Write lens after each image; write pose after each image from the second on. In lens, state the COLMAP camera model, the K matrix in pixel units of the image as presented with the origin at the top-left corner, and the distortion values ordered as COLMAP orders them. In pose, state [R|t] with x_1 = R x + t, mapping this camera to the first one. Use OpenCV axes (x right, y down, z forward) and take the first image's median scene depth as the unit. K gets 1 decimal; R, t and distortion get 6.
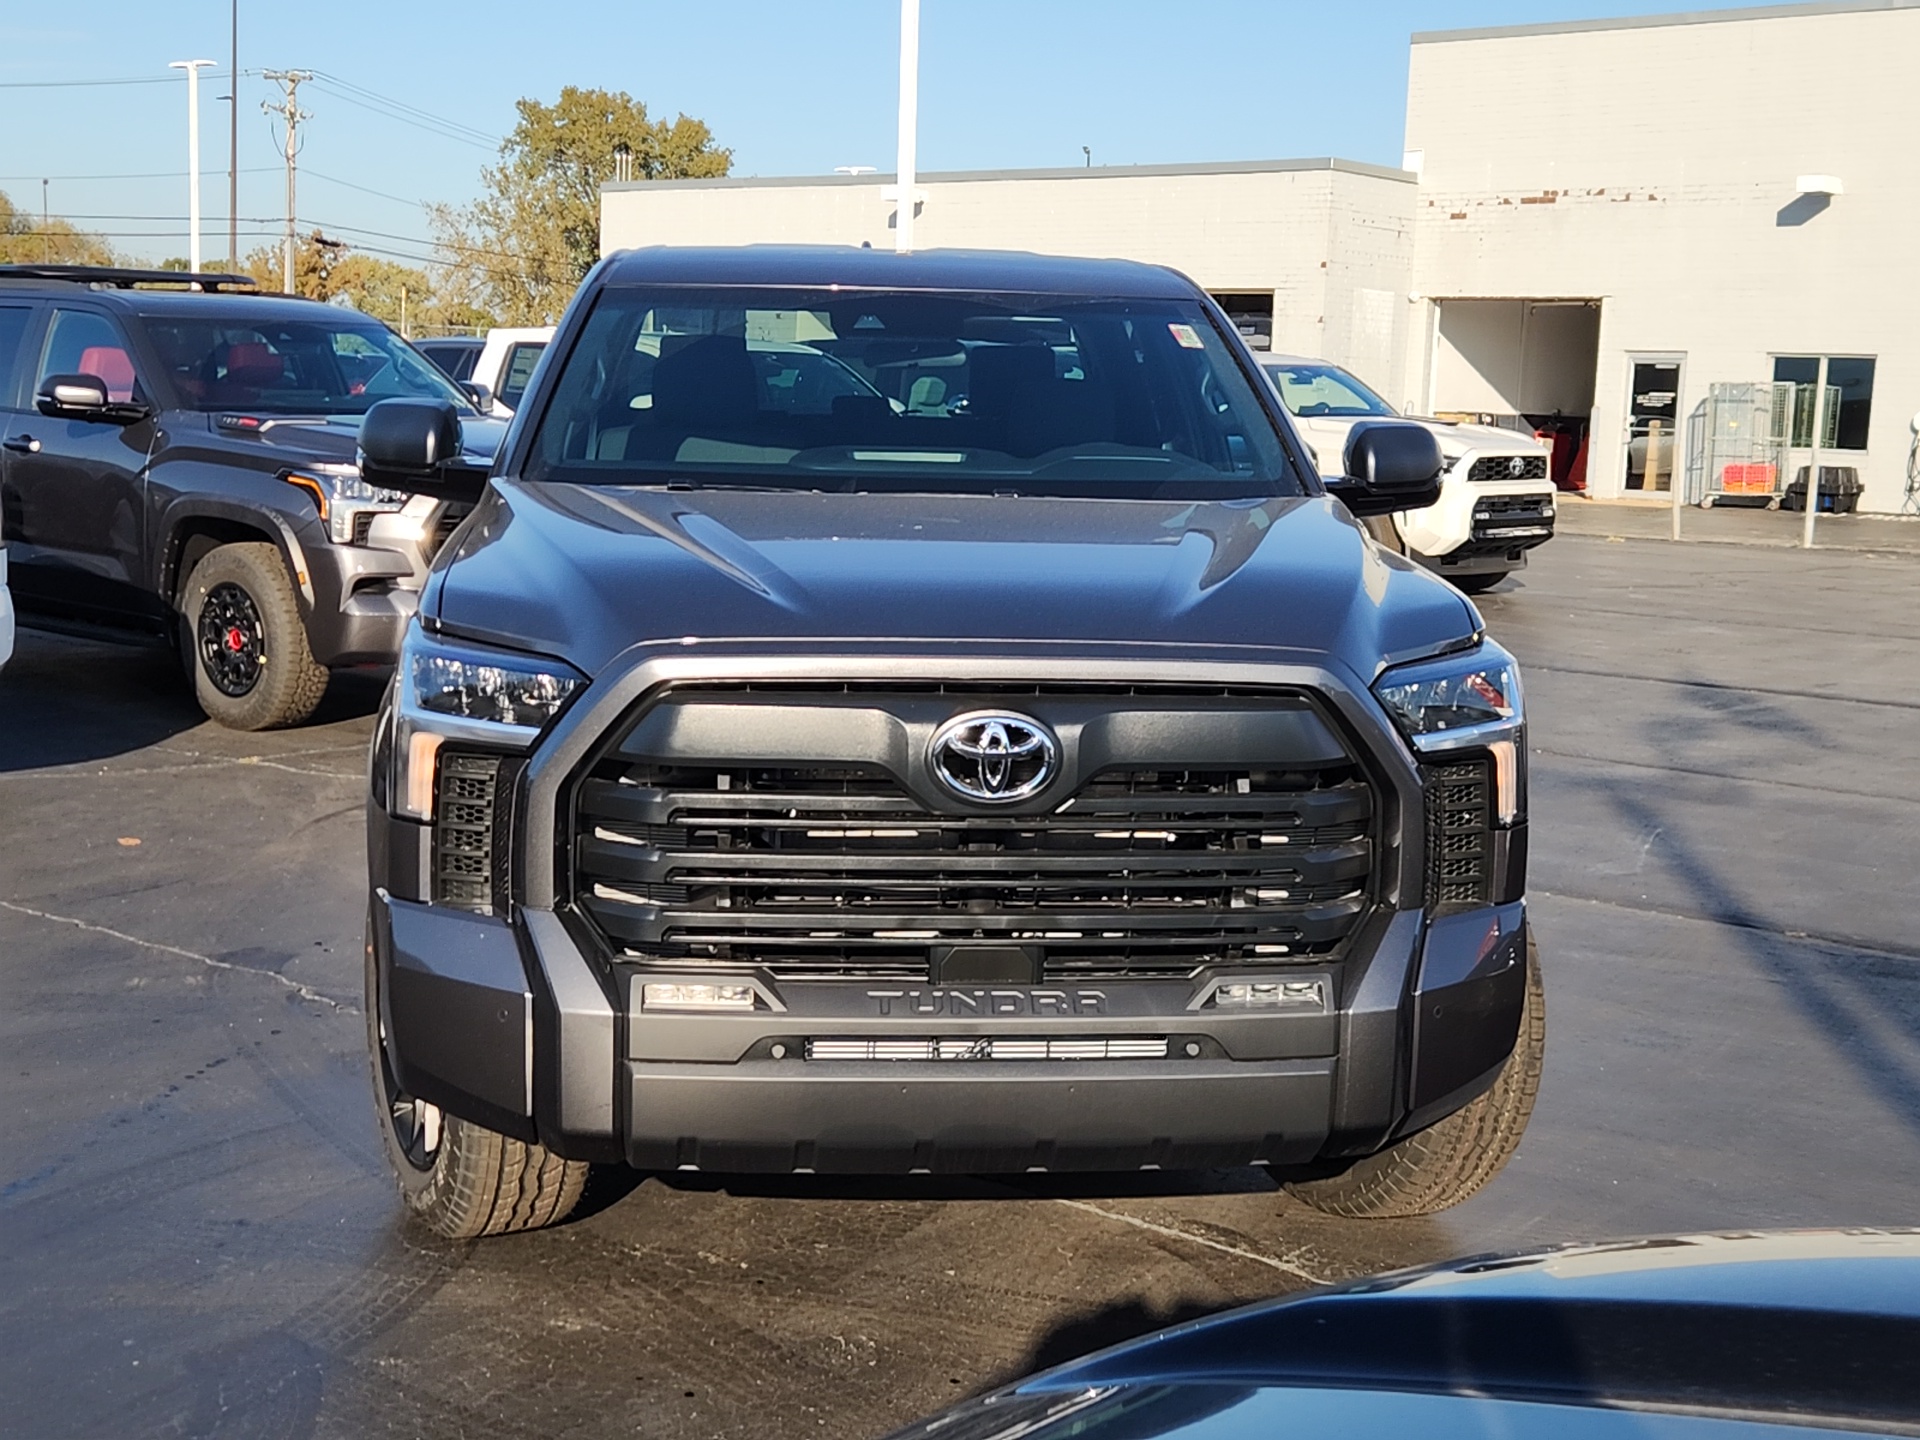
lens RADIAL K [[2543.4, 0, 960.0], [0, 2543.4, 720.0], [0, 0, 1]] dist [0.101256, -0.011098]
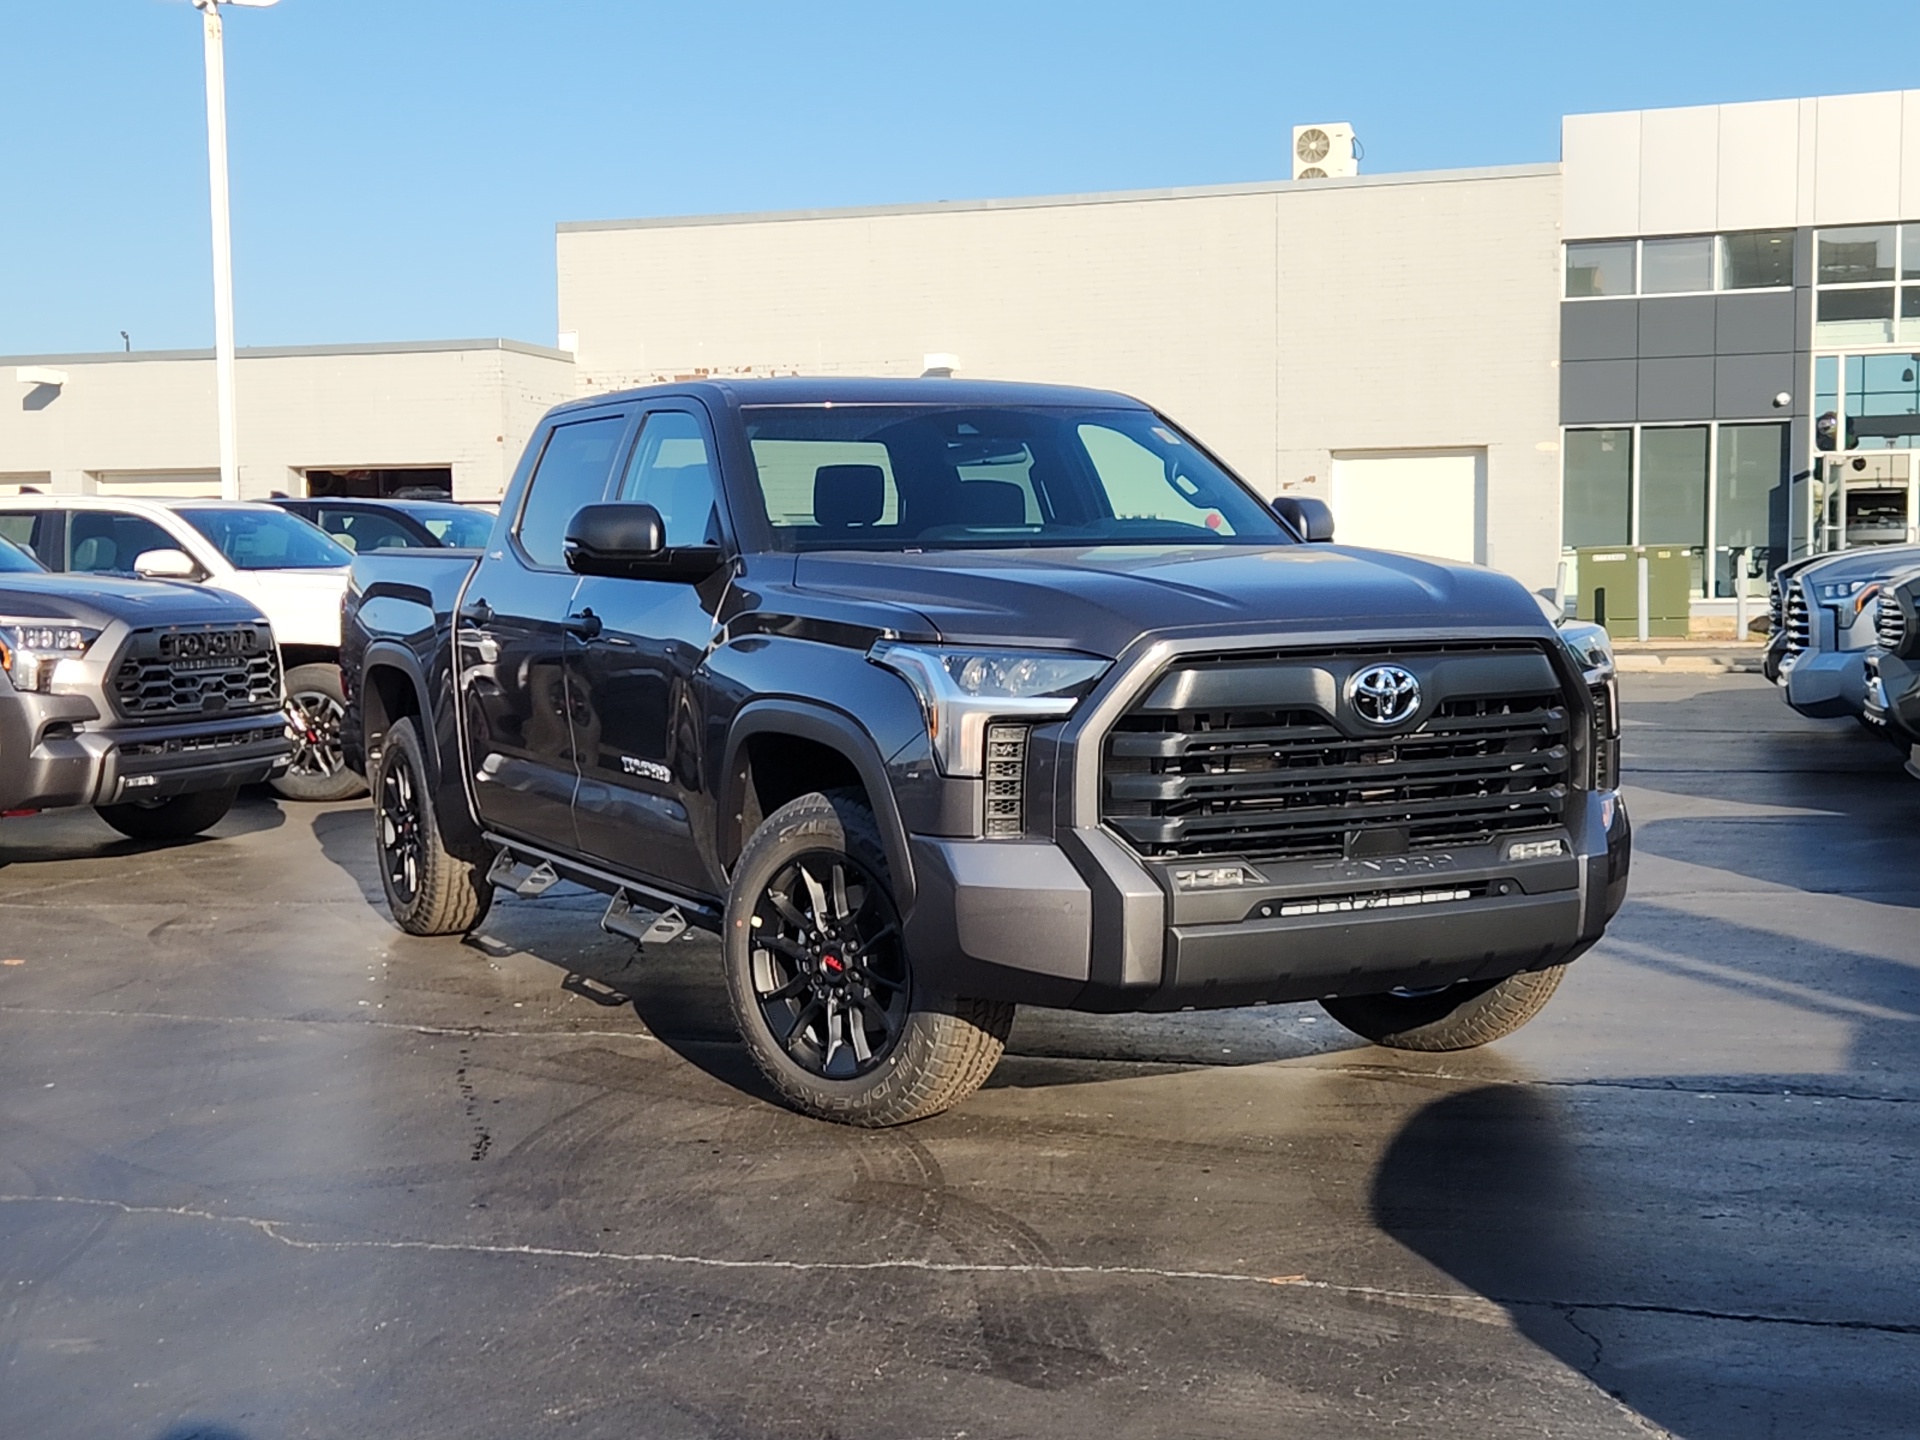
lens RADIAL K [[2543.4, 0, 960.0], [0, 2543.4, 720.0], [0, 0, 1]] dist [0.101256, -0.011098]
pose [[0.930106, -0.063069, 0.361835, -0.704488], [0.088269, 0.994658, -0.053524, 0.081236], [-0.356526, 0.081722, 0.930704, -0.255861]]
